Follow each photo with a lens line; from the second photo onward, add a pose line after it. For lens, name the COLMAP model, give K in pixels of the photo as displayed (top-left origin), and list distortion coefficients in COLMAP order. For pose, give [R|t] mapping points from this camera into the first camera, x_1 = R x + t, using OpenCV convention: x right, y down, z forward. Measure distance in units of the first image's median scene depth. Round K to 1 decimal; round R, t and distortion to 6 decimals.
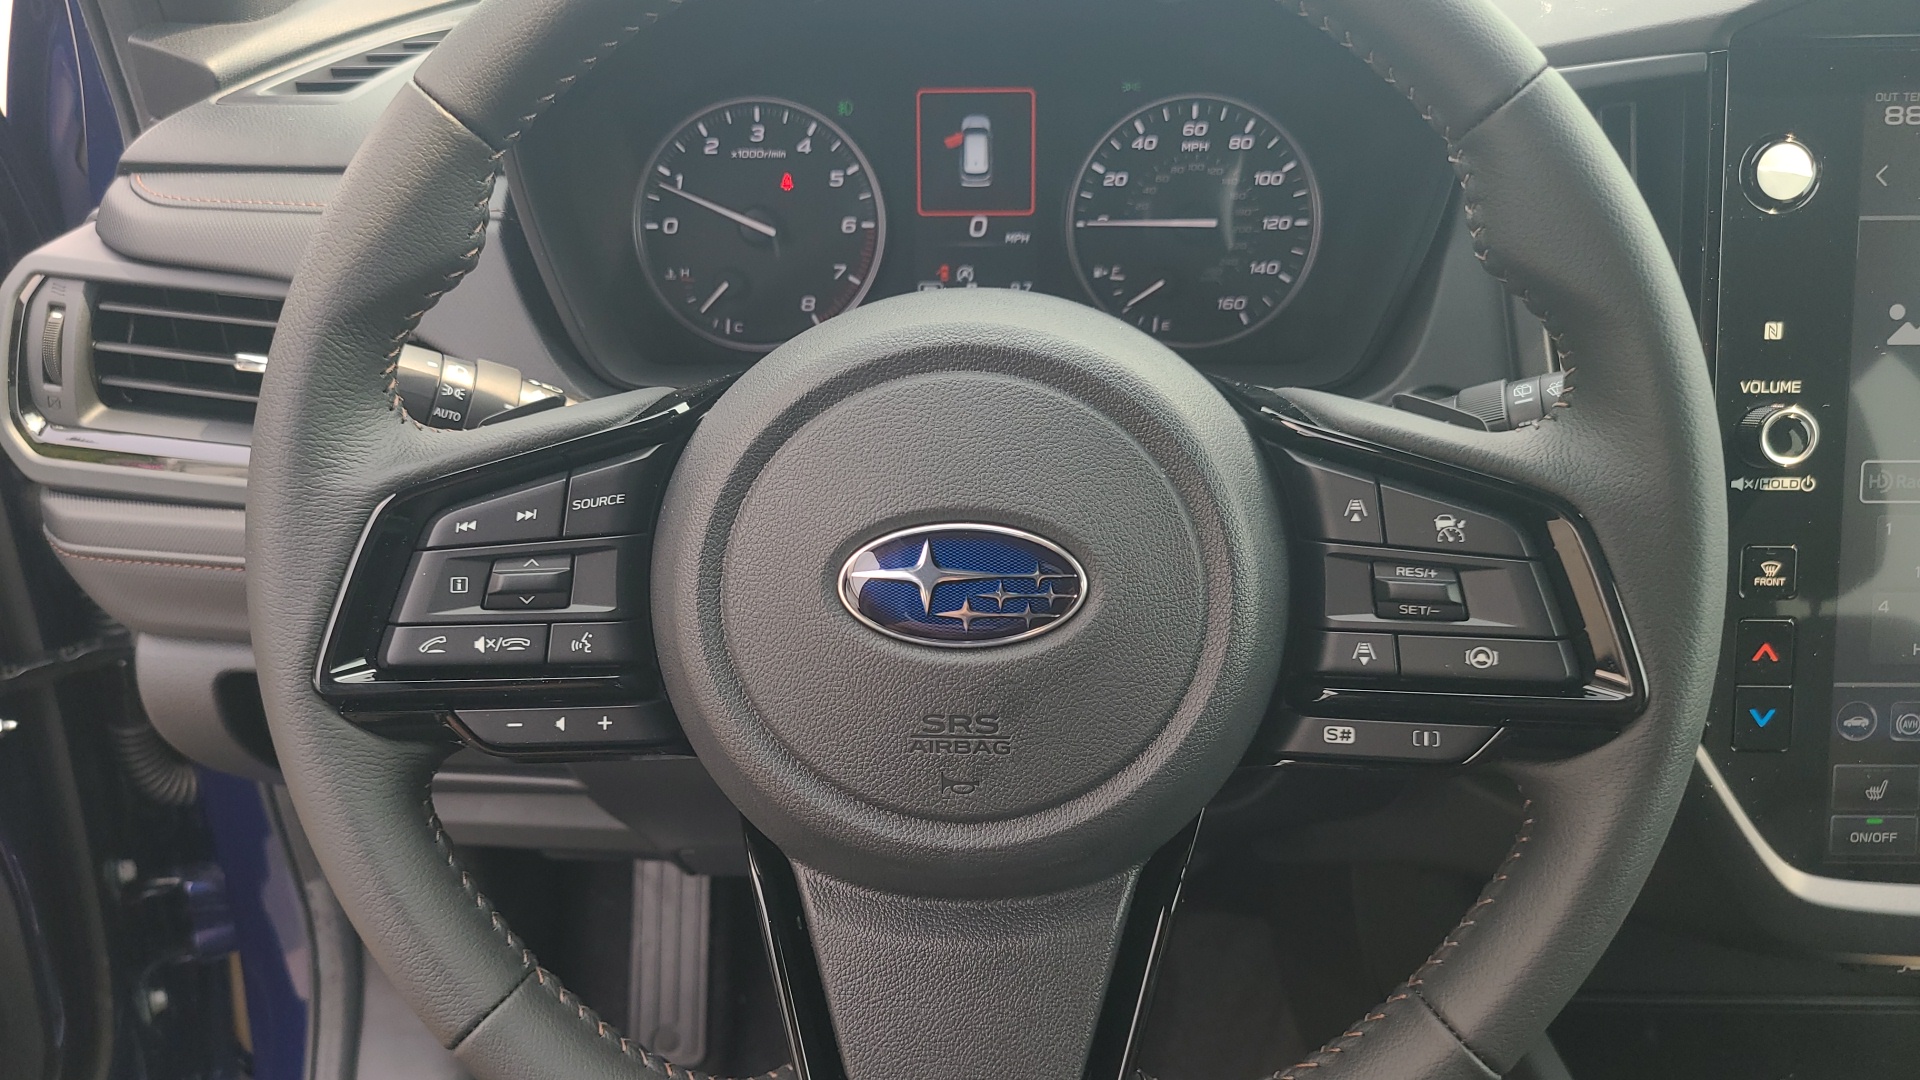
lens RADIAL K [[1467.1, 0, 945.7], [0, 1467.1, 498.7], [0, 0, 1]] dist [0.004587, -0.000429]
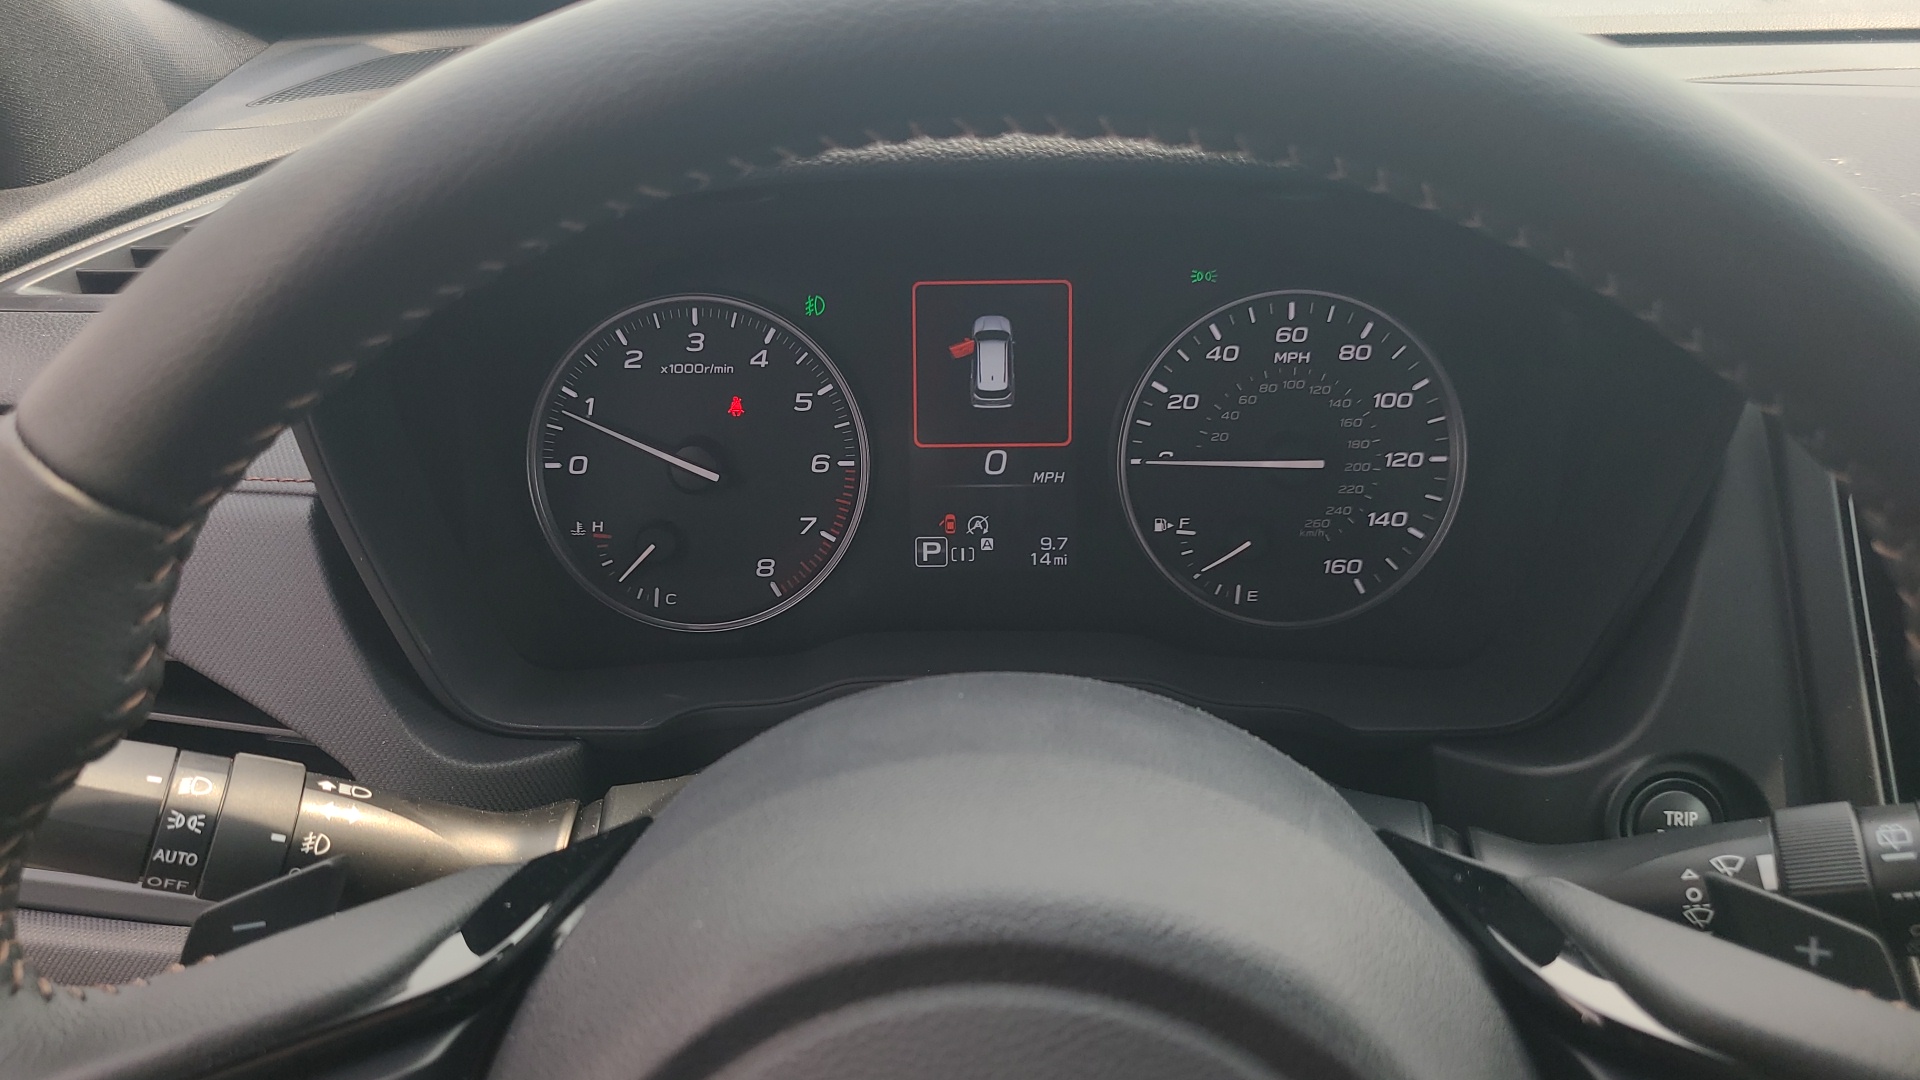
lens RADIAL K [[1467.1, 0, 934.0], [0, 1467.1, 487.0], [0, 0, 1]] dist [0.004587, -0.000429]
pose [[0.999979, -0.004497, -0.004652, -0.006199], [0.004254, 0.998686, -0.051068, -0.149886], [0.004876, 0.051047, 0.998684, 0.292052]]
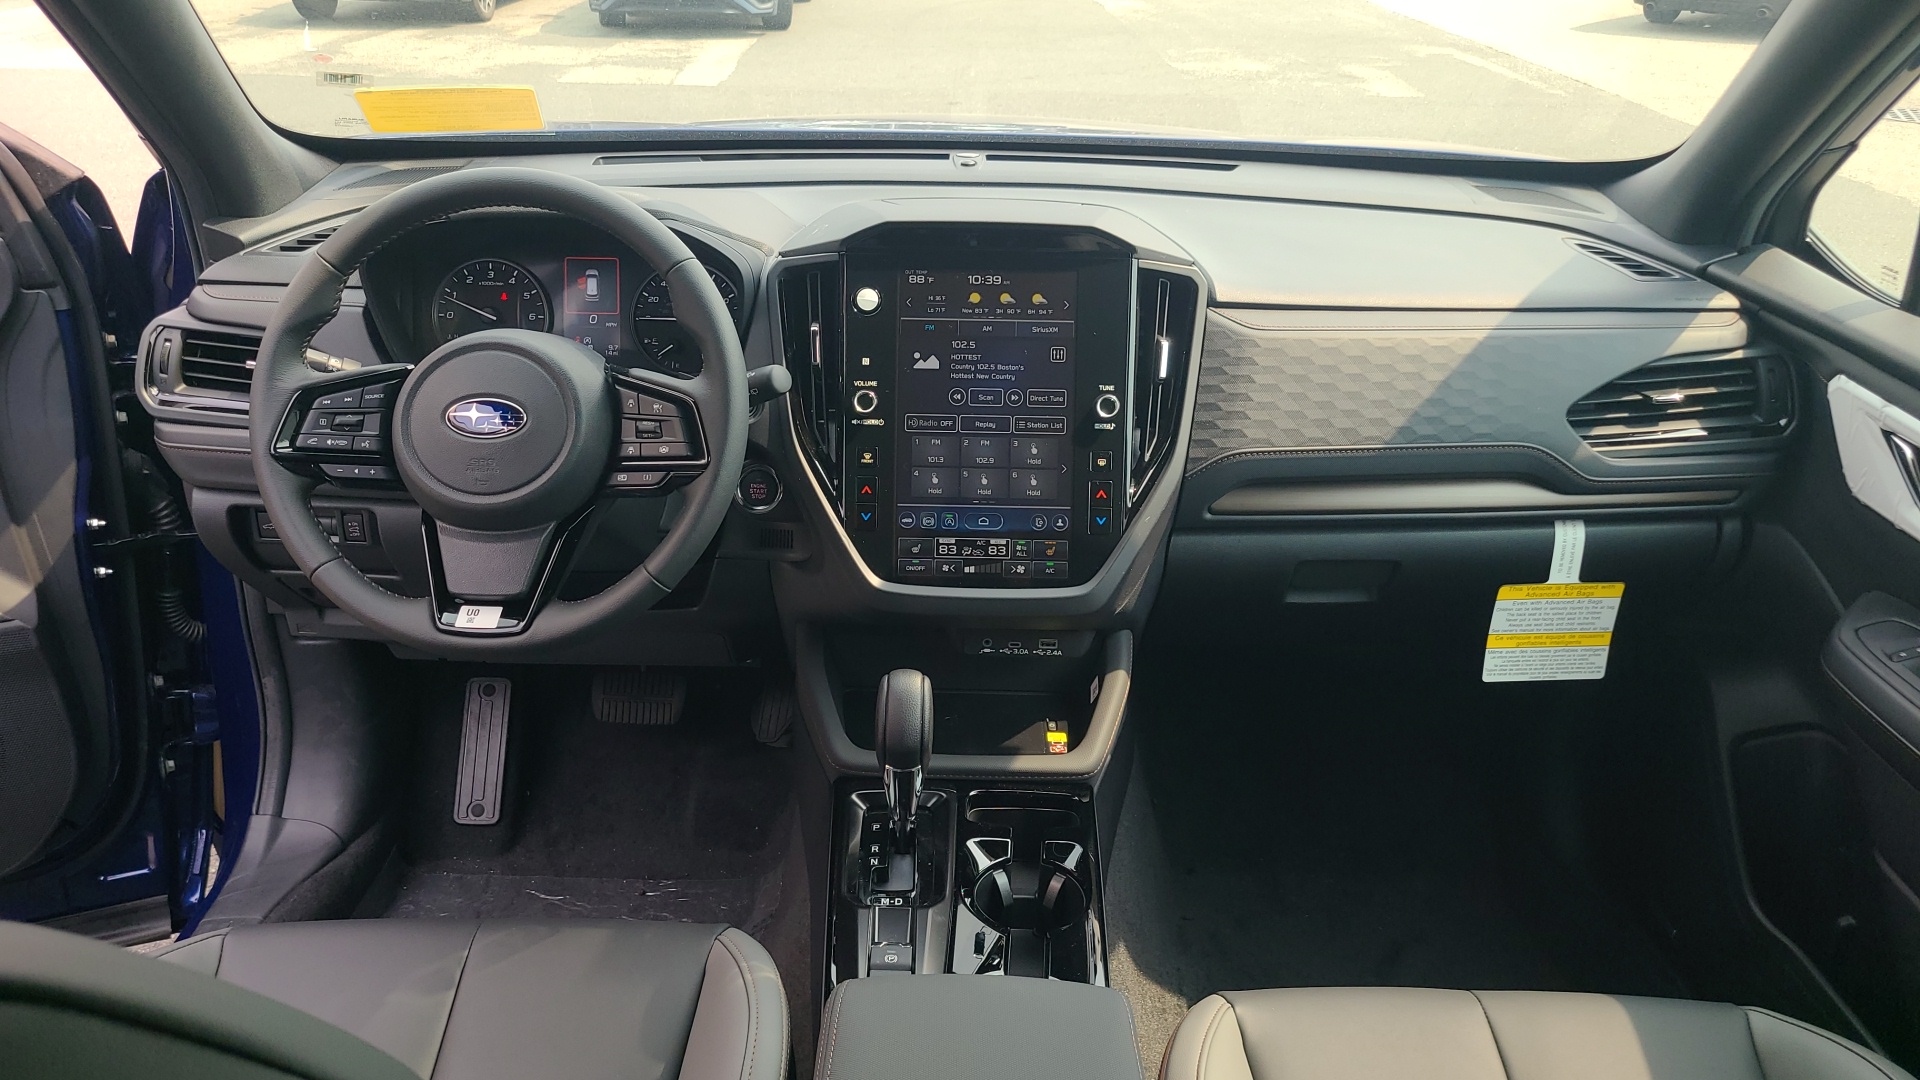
lens RADIAL K [[1467.1, 0, 997.1], [0, 1467.1, 525.5], [0, 0, 1]] dist [0.004587, -0.000429]
pose [[0.999049, 0.020139, 0.038665, 0.603735], [-0.016804, 0.996261, -0.084740, 0.328583], [-0.040227, 0.084009, 0.995653, -1.306541]]
